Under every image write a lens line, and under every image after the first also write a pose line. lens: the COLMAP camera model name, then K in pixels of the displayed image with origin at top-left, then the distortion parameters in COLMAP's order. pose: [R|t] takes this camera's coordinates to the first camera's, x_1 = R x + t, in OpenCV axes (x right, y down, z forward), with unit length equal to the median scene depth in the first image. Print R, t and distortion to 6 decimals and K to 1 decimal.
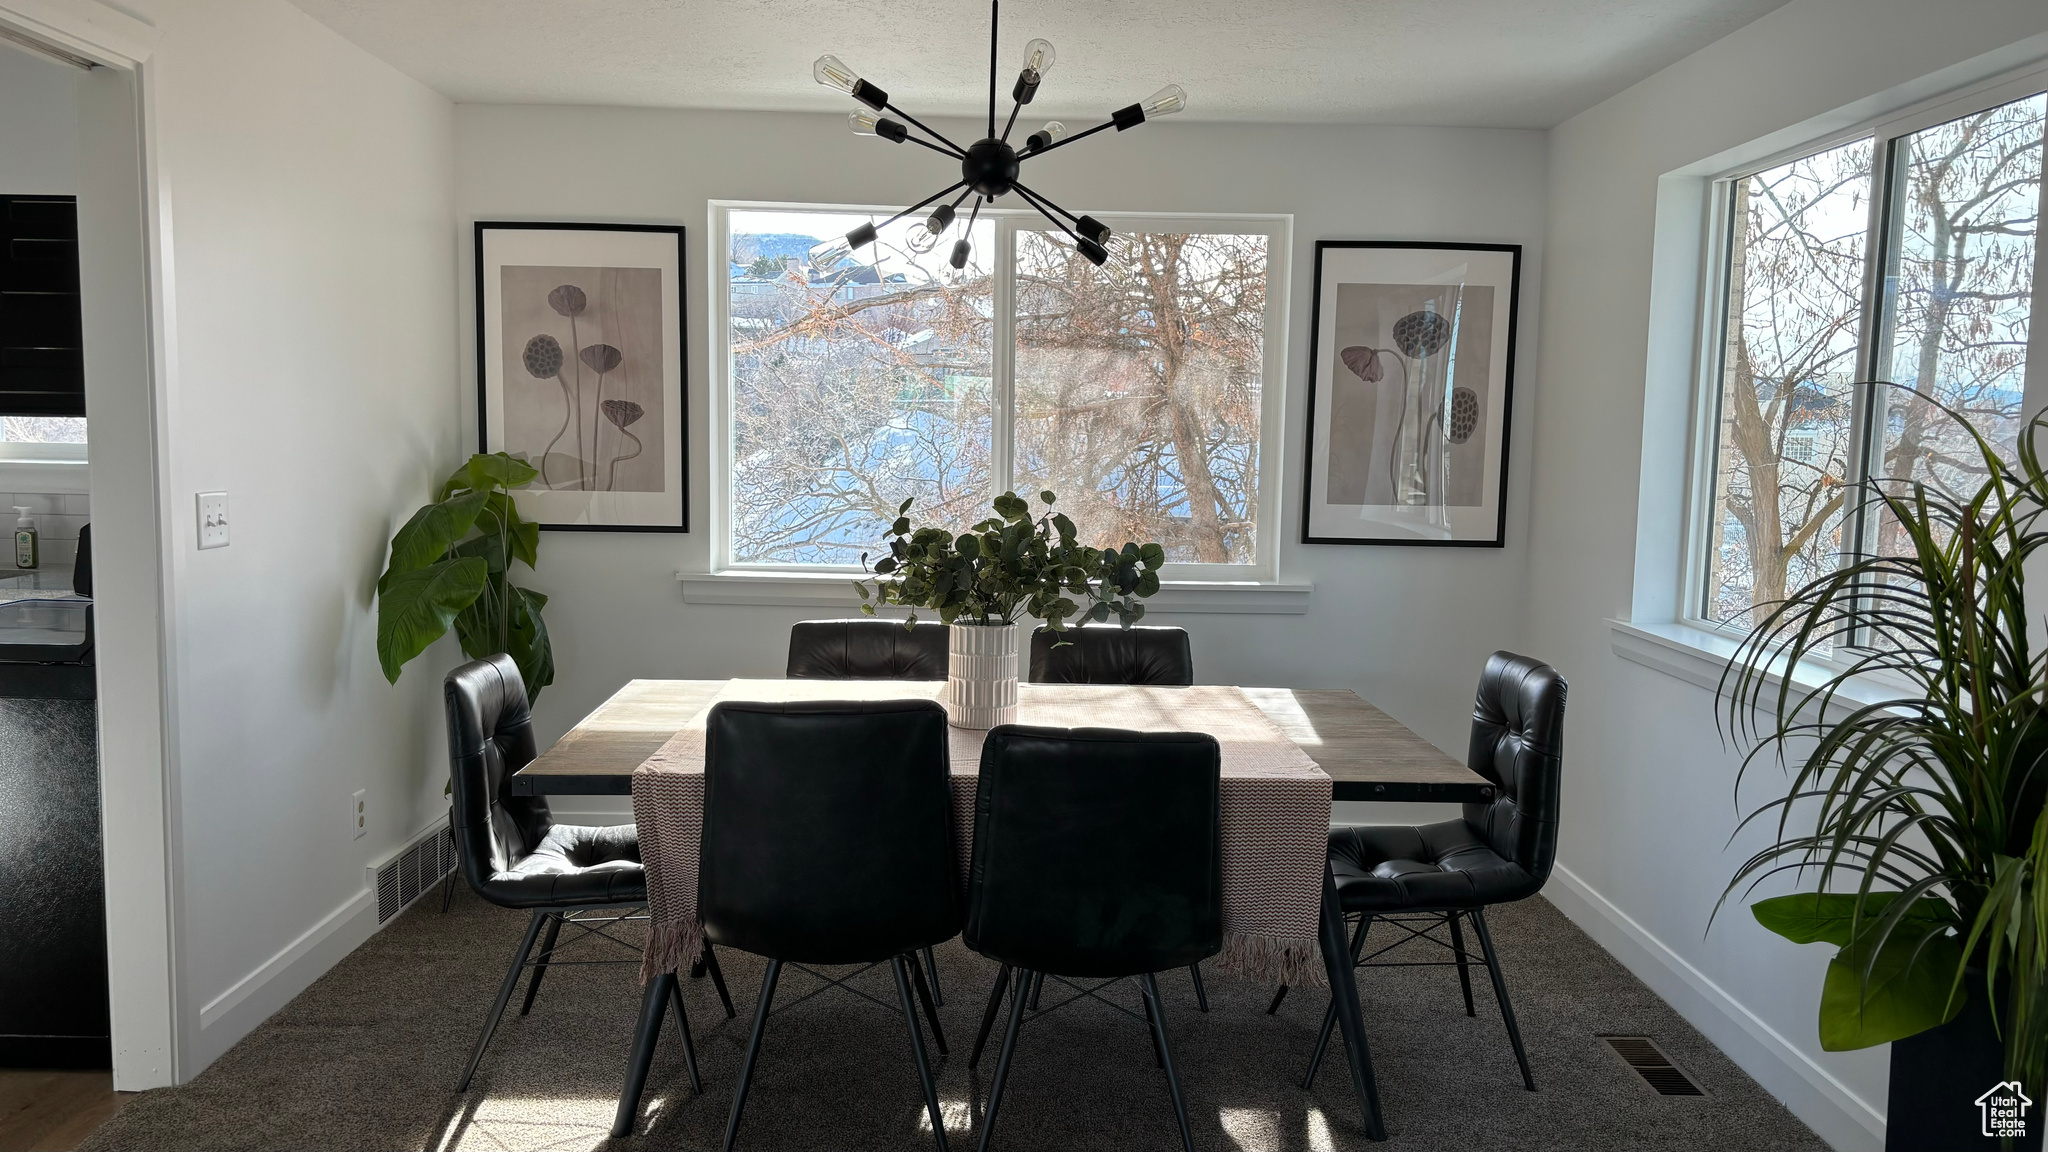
lens RADIAL K [[1549.7, 0, 1024.0], [0, 1549.7, 576.0], [0, 0, 1]] dist [-0.005693, -0.001946]
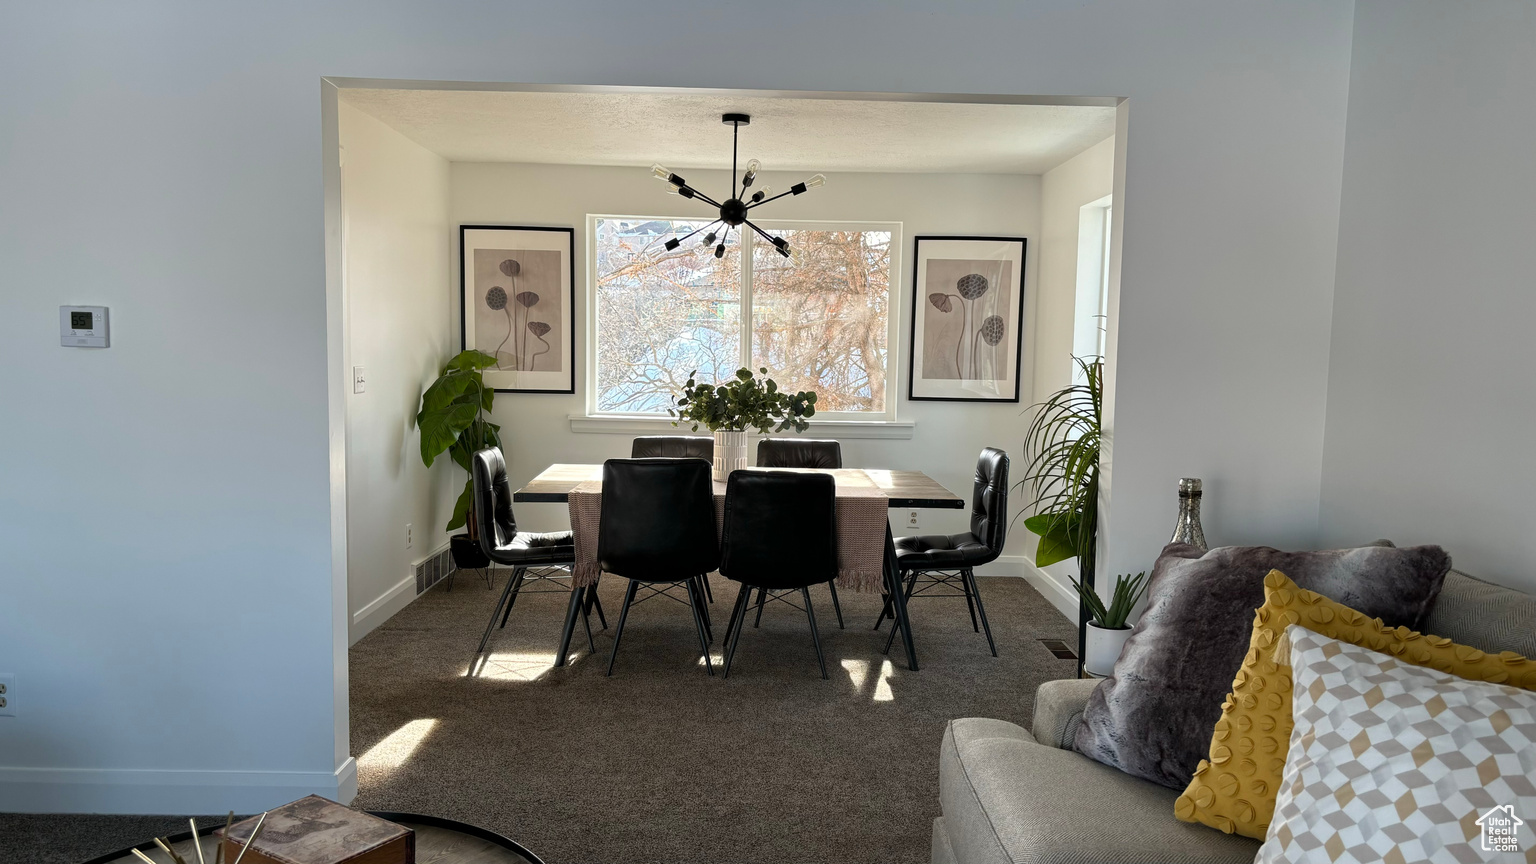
lens RADIAL K [[1114.6, 0, 768.0], [0, 1114.6, 432.0], [0, 0, 1]] dist [0.002674, 0.000179]
pose [[0.999967, 0.001665, -0.007951, 0.034464], [-0.001771, 0.999908, -0.013423, 0.050381], [0.007928, 0.013436, 0.999878, -0.464645]]
